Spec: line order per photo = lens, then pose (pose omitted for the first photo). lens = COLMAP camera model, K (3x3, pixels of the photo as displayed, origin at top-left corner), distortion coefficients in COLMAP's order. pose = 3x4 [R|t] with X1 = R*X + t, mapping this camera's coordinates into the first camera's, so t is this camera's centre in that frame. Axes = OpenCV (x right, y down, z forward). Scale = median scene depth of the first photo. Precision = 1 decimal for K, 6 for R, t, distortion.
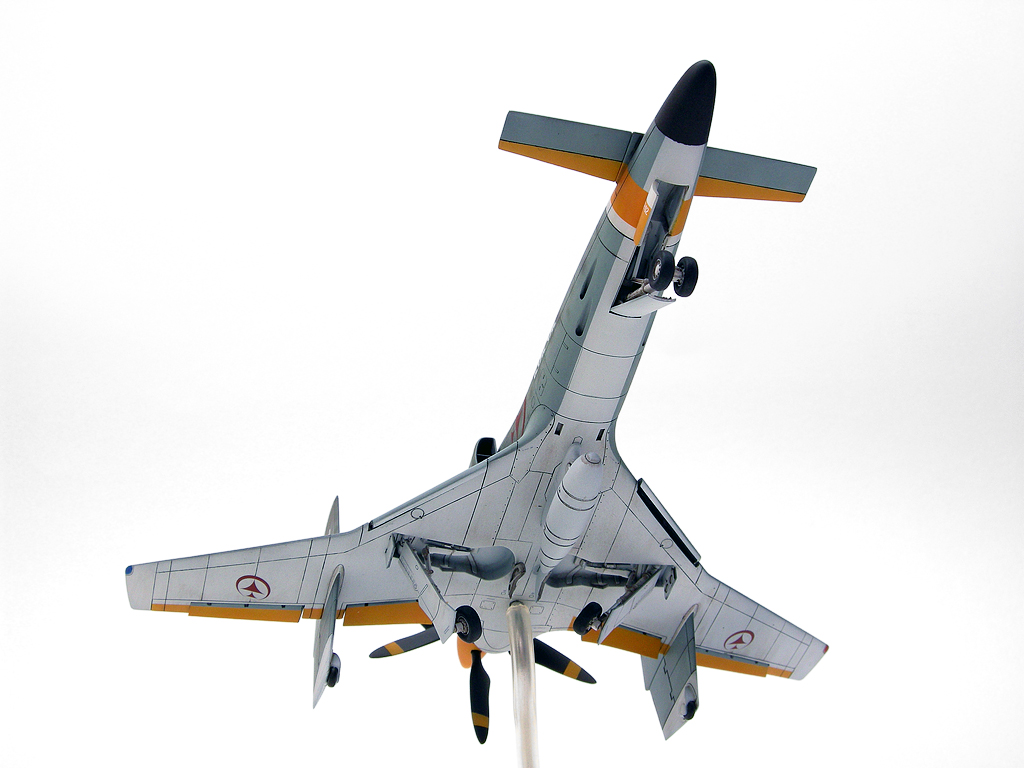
lens RADIAL K [[1393.9, 0, 509.3], [0, 1393.9, 379.4], [0, 0, 1]] dist [-0.109887, 0.000000]
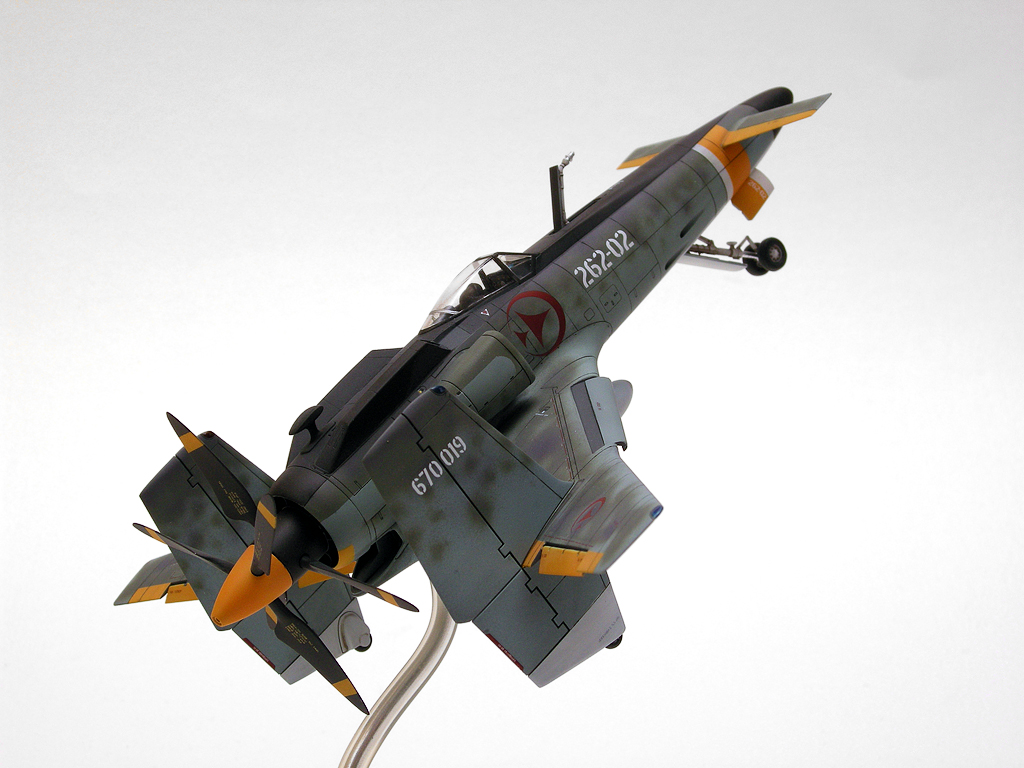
lens RADIAL K [[2146.8, 0, 509.7], [0, 2146.8, 386.8], [0, 0, 1]] dist [-0.048201, 0.000000]
pose [[-0.348542, 0.011887, 0.937218, -1.217201], [-0.180972, 0.980251, -0.079734, 0.174950], [-0.919656, -0.197401, -0.339507, 1.435474]]
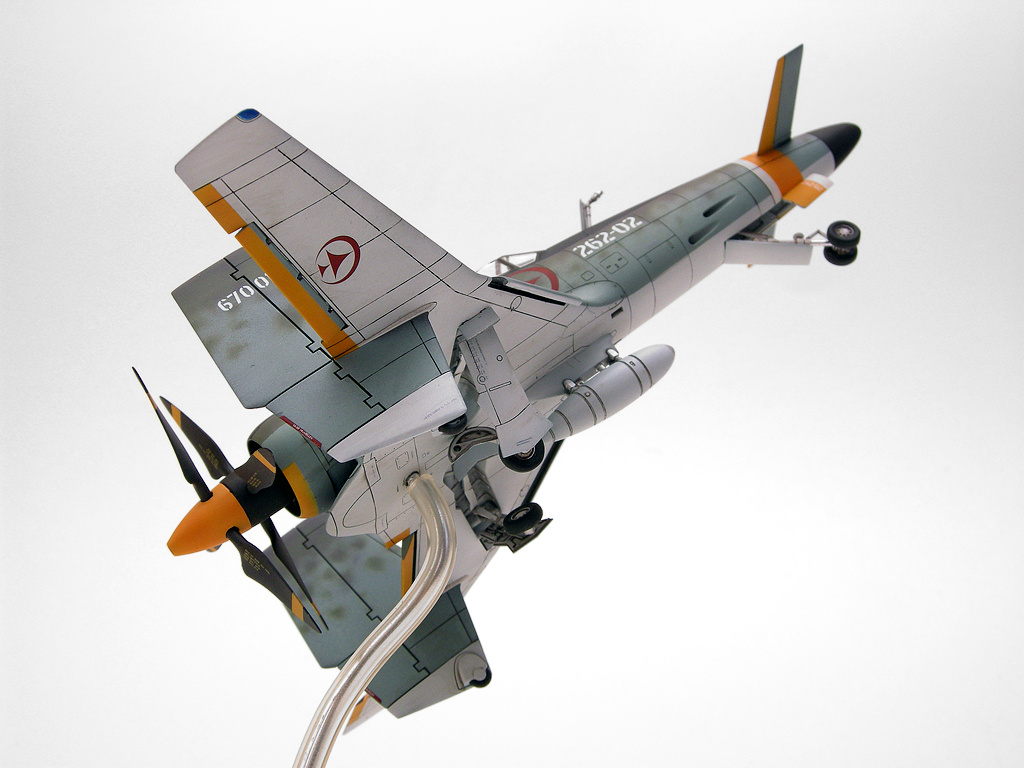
lens RADIAL K [[1393.9, 0, 511.7], [0, 1393.9, 380.6], [0, 0, 1]] dist [-0.109887, 0.000000]
pose [[0.289481, 0.533095, 0.794991, -0.667384], [-0.156245, 0.845729, -0.510225, 0.532116], [-0.944345, 0.023487, 0.328116, 0.701613]]
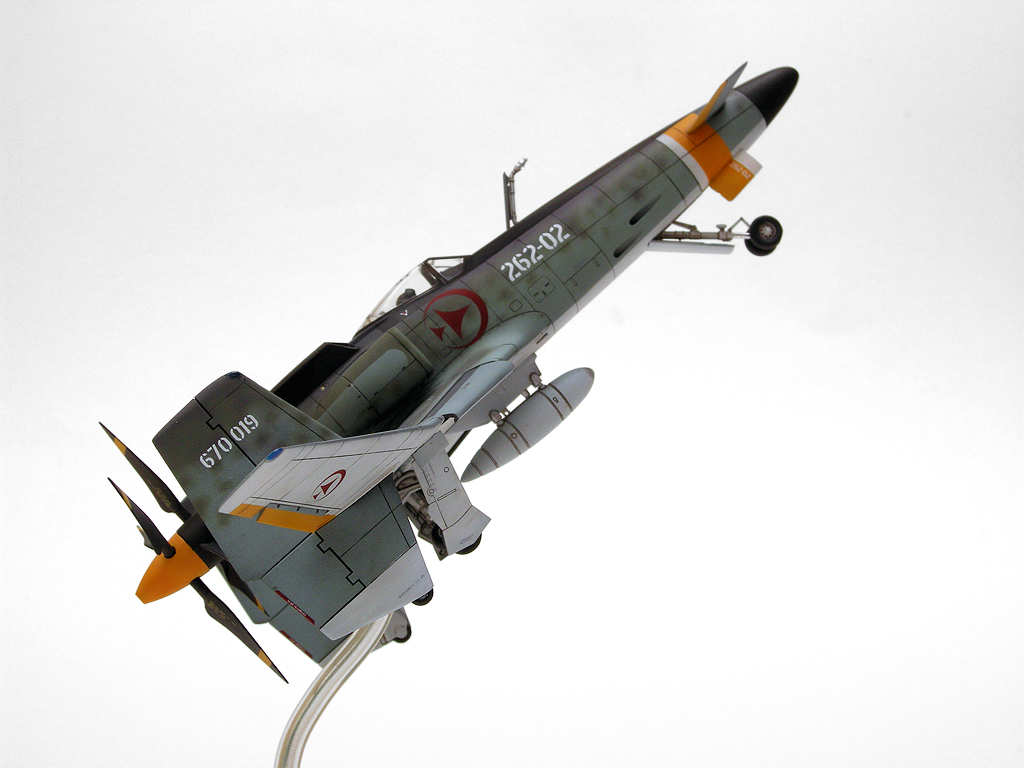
lens RADIAL K [[2146.8, 0, 511.8], [0, 2146.8, 383.5], [0, 0, 1]] dist [-0.048201, 0.000000]
pose [[0.161438, 0.090675, 0.982708, -1.362582], [-0.134865, 0.988455, -0.069050, 0.163263], [-0.977624, -0.121386, 0.171803, 0.700088]]
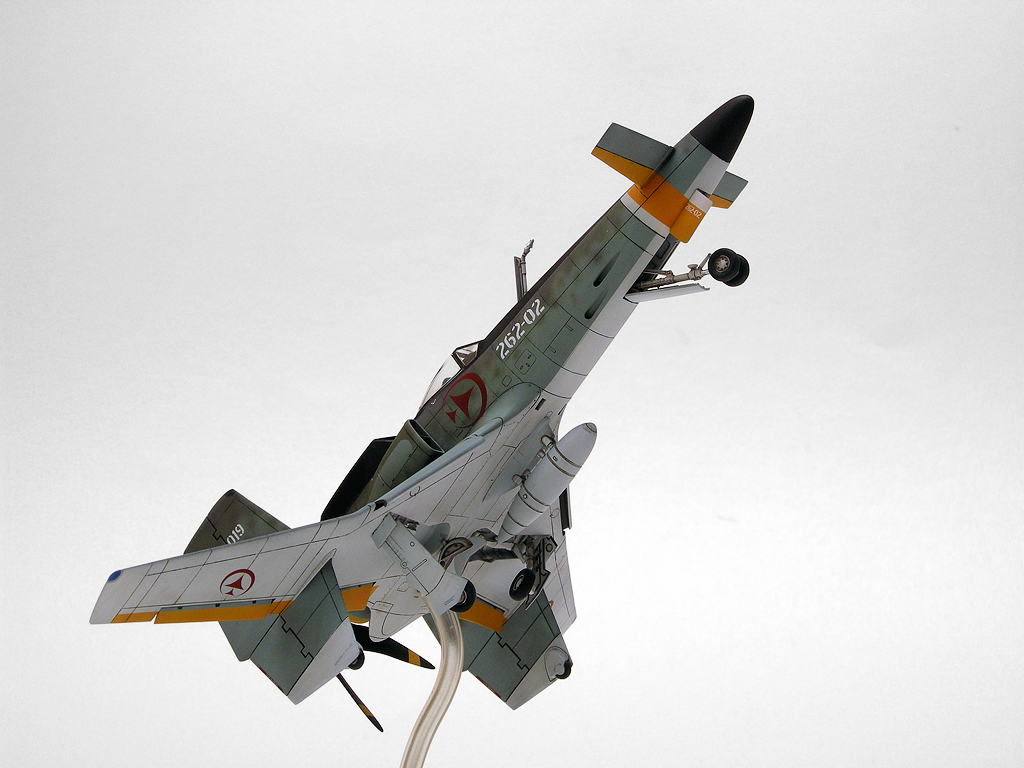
lens RADIAL K [[2146.8, 0, 509.5], [0, 2146.8, 387.9], [0, 0, 1]] dist [-0.048201, 0.000000]
pose [[0.741133, -0.013173, 0.671229, -1.031698], [0.021810, 0.999752, -0.004460, 0.027435], [-0.671004, 0.017945, 0.741237, -0.214808]]
